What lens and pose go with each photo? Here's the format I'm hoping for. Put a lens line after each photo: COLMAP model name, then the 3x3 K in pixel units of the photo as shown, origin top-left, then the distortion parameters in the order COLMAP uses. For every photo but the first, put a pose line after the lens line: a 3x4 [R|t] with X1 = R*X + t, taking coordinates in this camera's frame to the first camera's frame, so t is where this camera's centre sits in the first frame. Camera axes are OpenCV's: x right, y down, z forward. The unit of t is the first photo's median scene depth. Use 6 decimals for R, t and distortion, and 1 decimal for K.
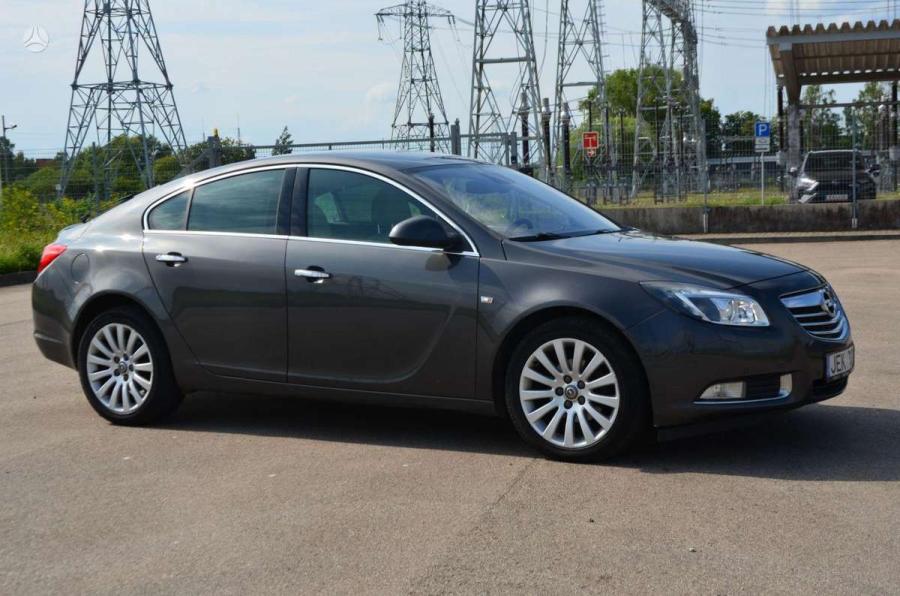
lens RADIAL K [[1382.9, 0, 450.0], [0, 1382.9, 298.0], [0, 0, 1]] dist [-0.022661, 0.072805]
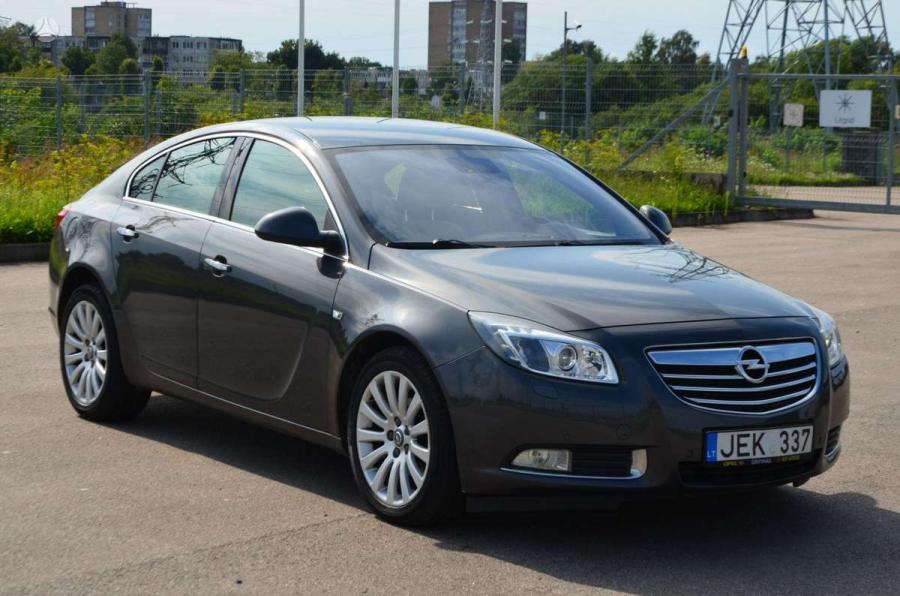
lens RADIAL K [[2028.6, 0, 450.0], [0, 2028.6, 298.0], [0, 0, 1]] dist [-0.028935, 0.557322]
pose [[0.899001, 0.095008, -0.427517, 0.510021], [-0.089384, 0.995442, 0.033259, -0.046668], [0.428728, 0.008313, 0.903395, -0.057610]]
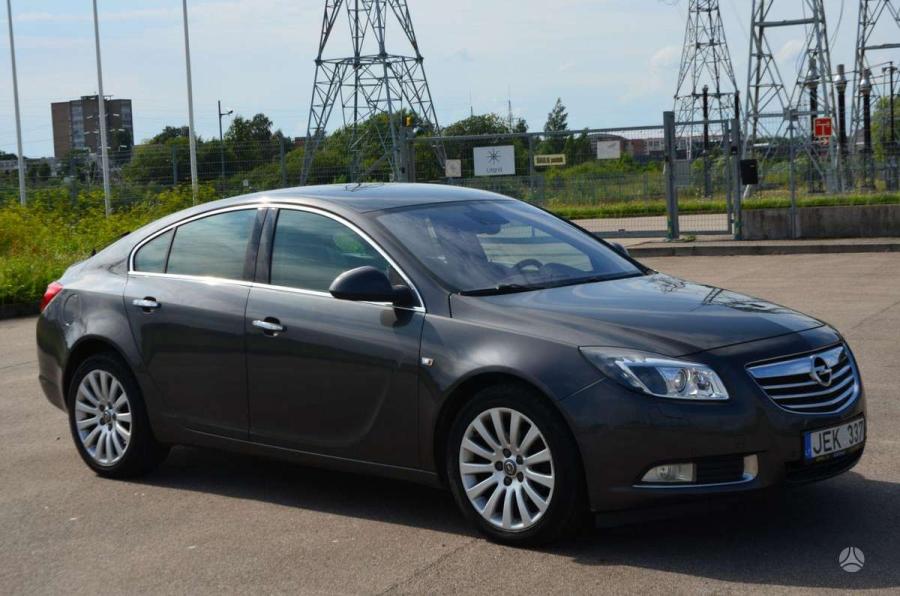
lens RADIAL K [[1556.0, 0, 450.0], [0, 1556.0, 298.0], [0, 0, 1]] dist [-0.030631, 0.104901]
pose [[0.979715, 0.007991, -0.200238, 0.206546], [-0.006513, 0.999946, 0.008041, -0.041019], [0.200291, -0.006574, 0.979714, 0.002972]]
